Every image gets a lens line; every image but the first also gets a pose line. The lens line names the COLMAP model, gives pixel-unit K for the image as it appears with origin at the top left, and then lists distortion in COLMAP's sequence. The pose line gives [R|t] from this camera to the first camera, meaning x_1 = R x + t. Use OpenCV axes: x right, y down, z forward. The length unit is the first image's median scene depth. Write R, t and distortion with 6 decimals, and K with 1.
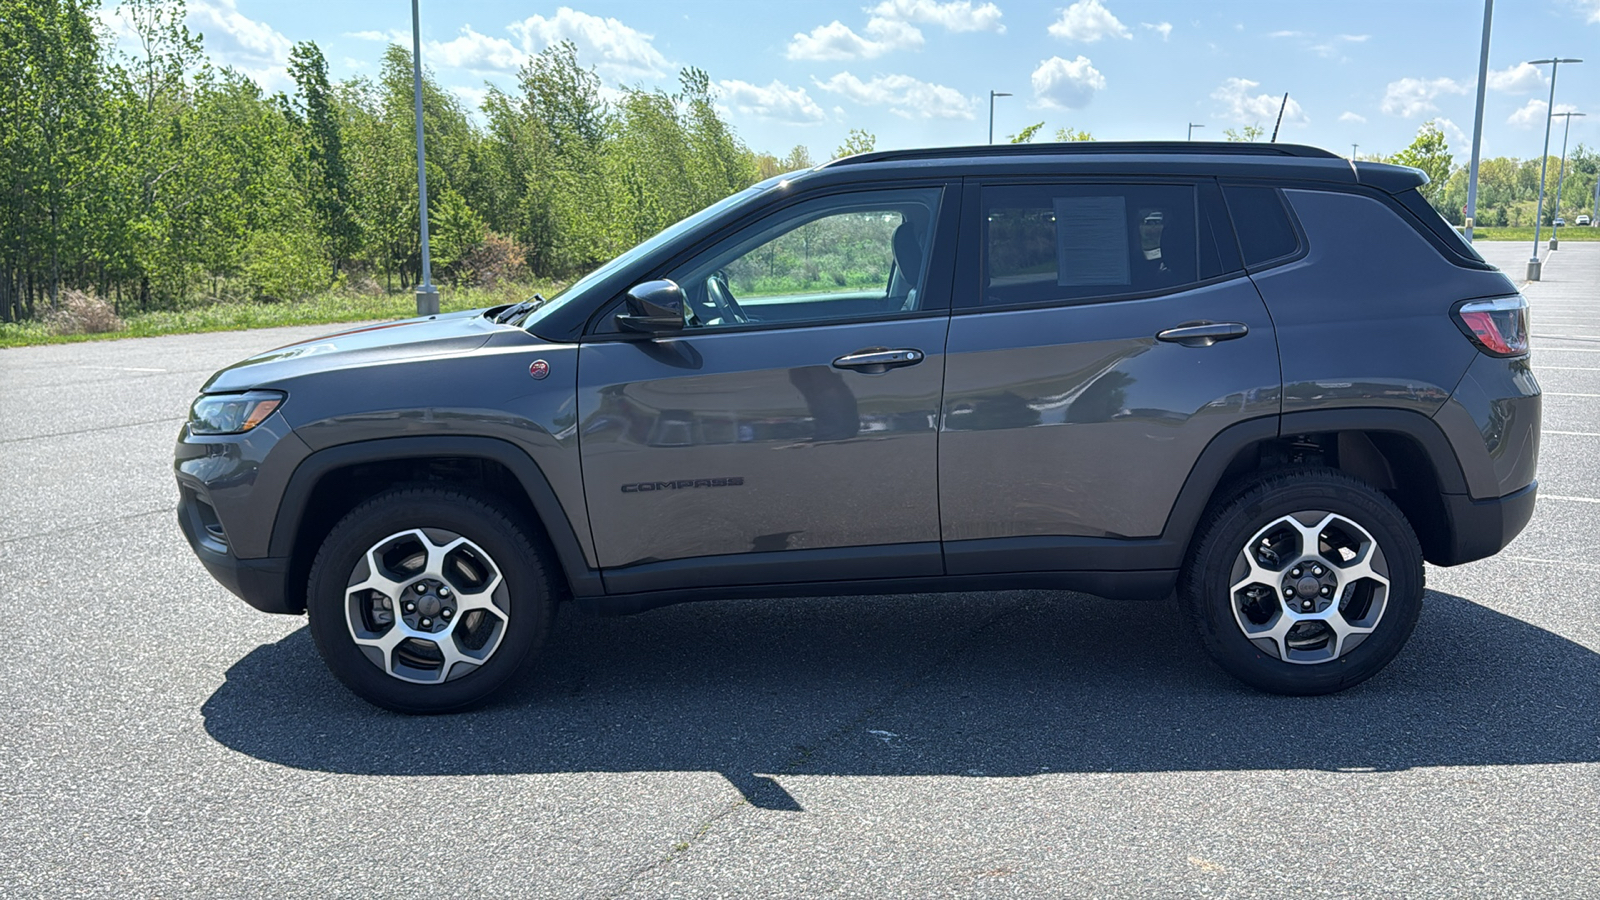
lens RADIAL K [[1373.6, 0, 842.1], [0, 1373.6, 463.0], [0, 0, 1]] dist [0.123872, -0.203327]
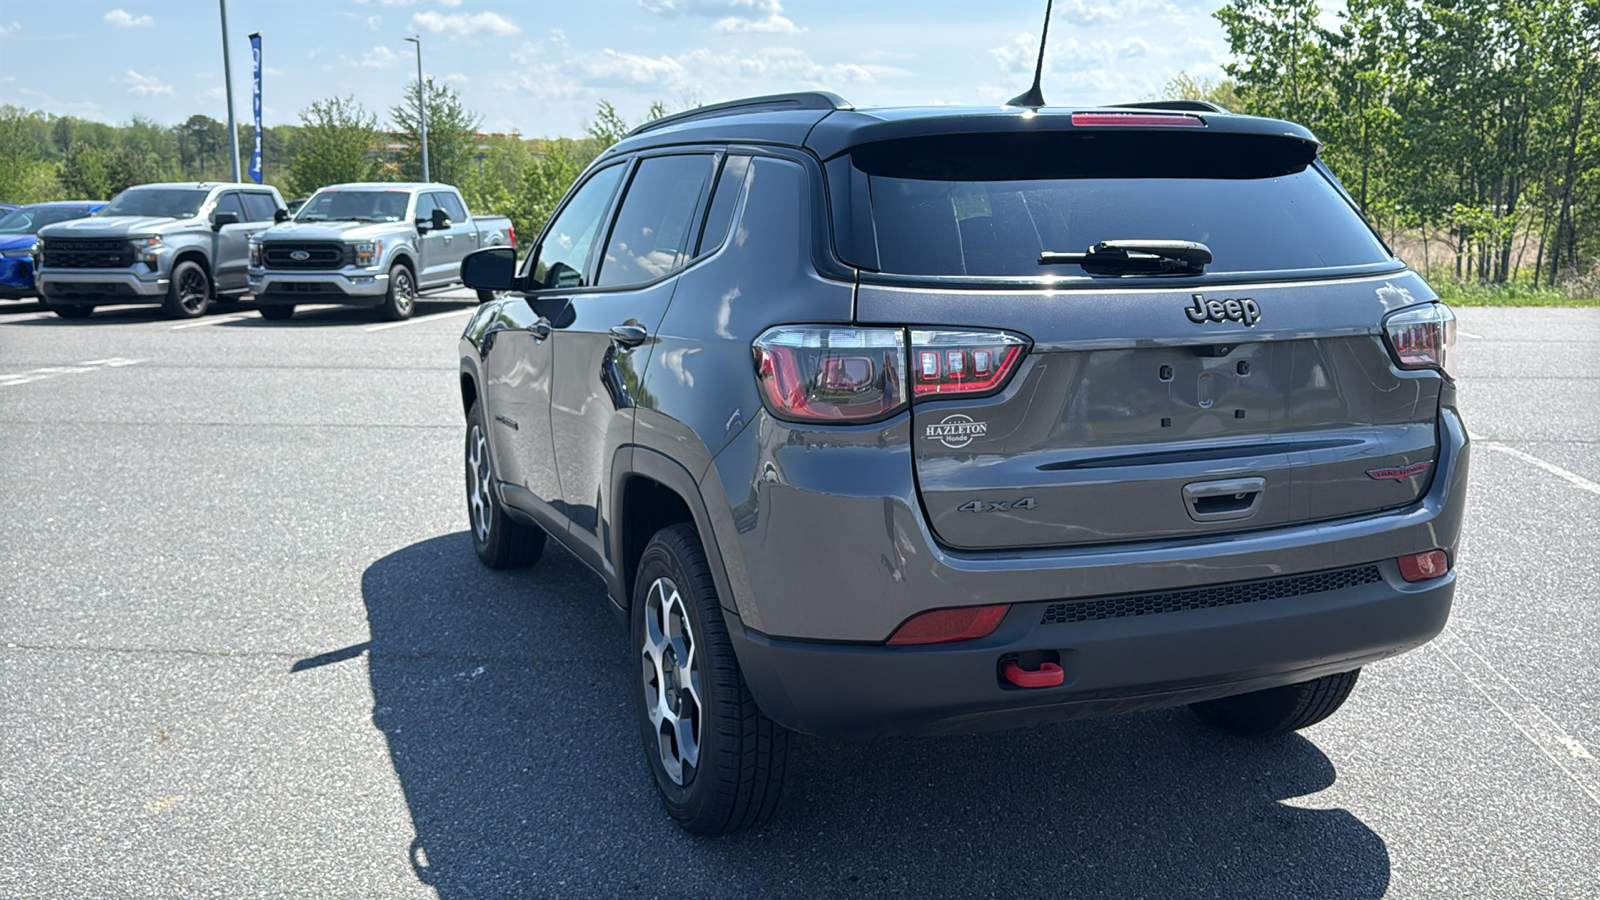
lens RADIAL K [[1373.6, 0, 815.5], [0, 1373.6, 447.9], [0, 0, 1]] dist [0.123872, -0.203327]
pose [[0.366065, 0.165337, -0.915784, 1.052840], [-0.149919, 0.981714, 0.117313, -0.139422], [0.918434, 0.094349, 0.384159, 0.775864]]
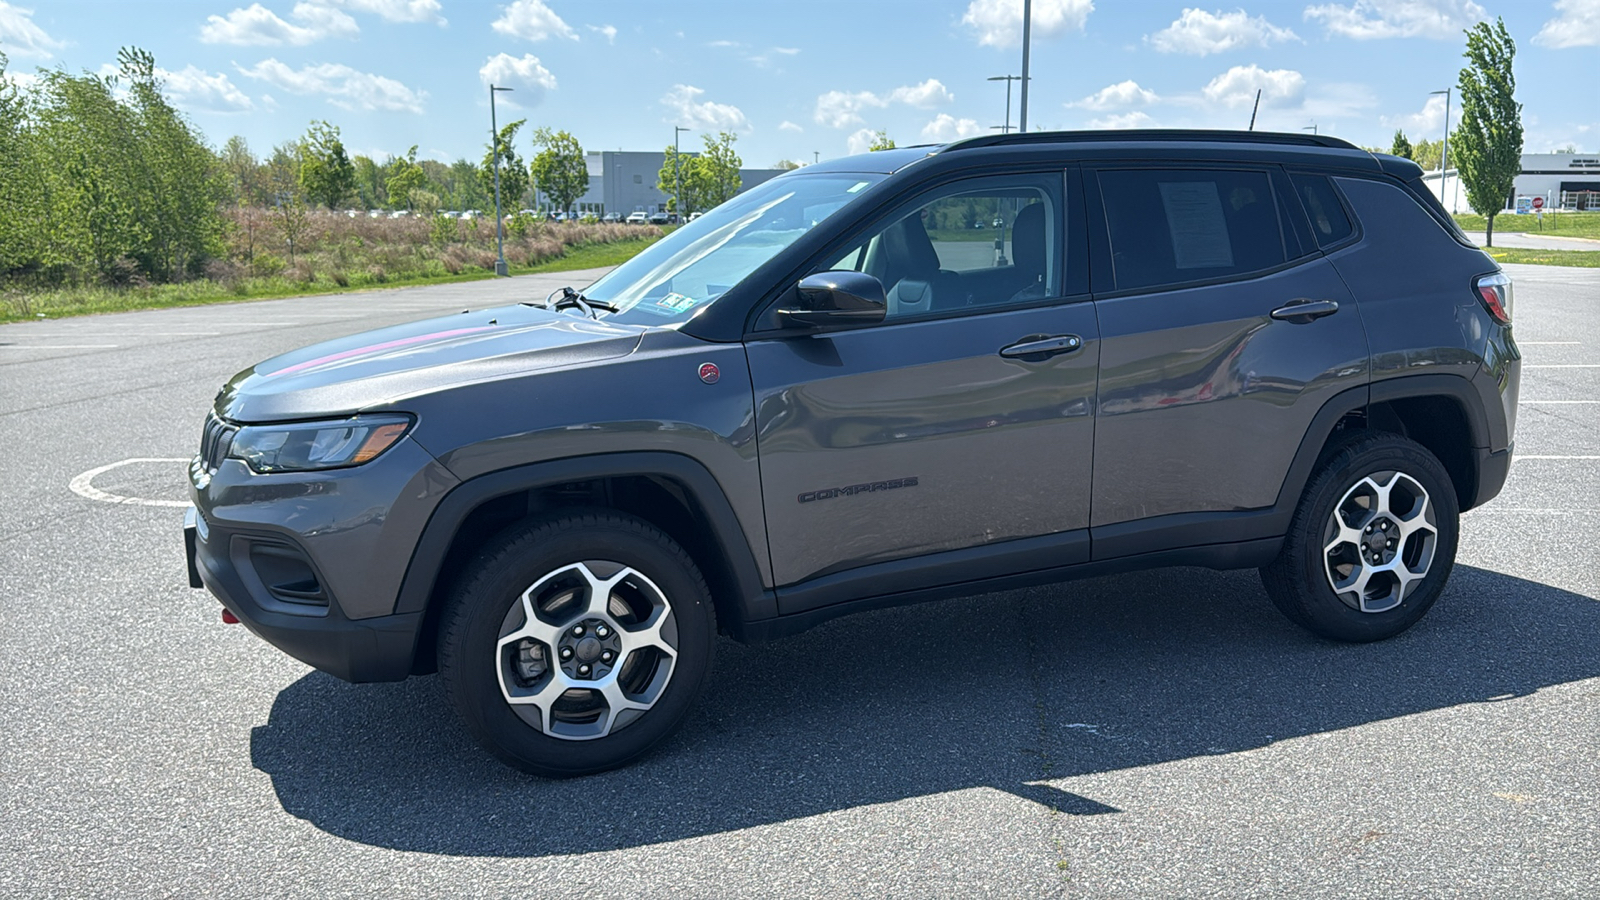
lens RADIAL K [[1373.6, 0, 835.4], [0, 1373.6, 460.7], [0, 0, 1]] dist [0.123872, -0.203327]
pose [[0.930648, -0.065905, 0.359931, -0.457228], [0.066513, 0.997728, 0.010710, -0.014479], [-0.359819, 0.013973, 0.932918, 0.133092]]
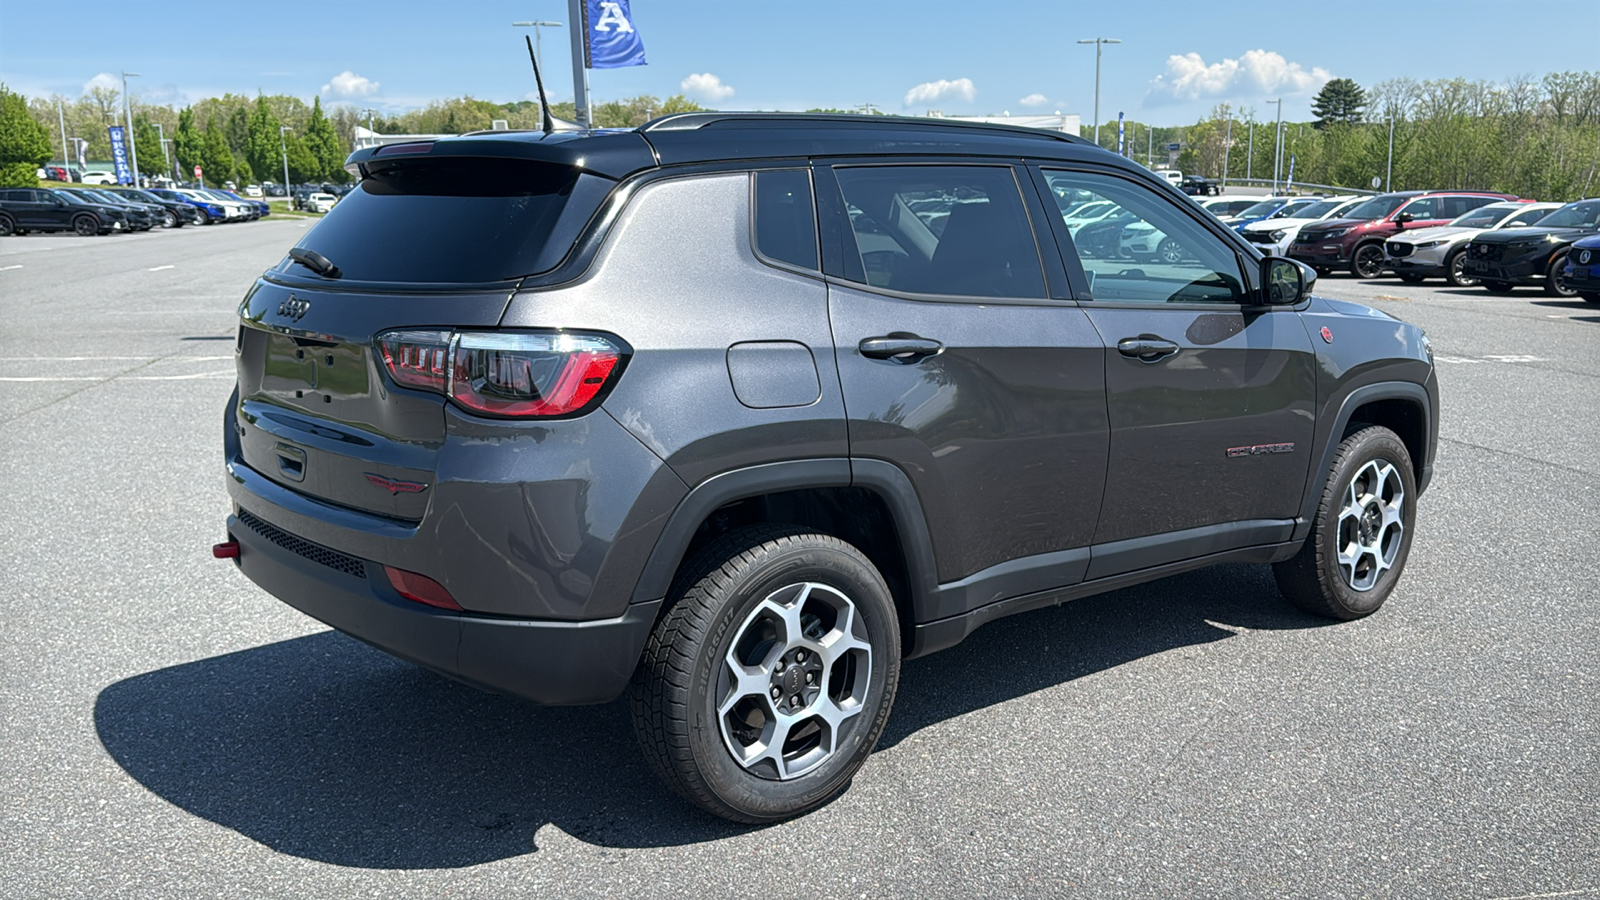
lens RADIAL K [[1373.6, 0, 832.2], [0, 1373.6, 470.8], [0, 0, 1]] dist [0.123872, -0.203327]
pose [[-0.770725, 0.128770, -0.624020, 0.791945], [-0.093522, 0.945896, 0.310699, -0.338041], [0.630267, 0.297823, -0.716983, 1.964947]]
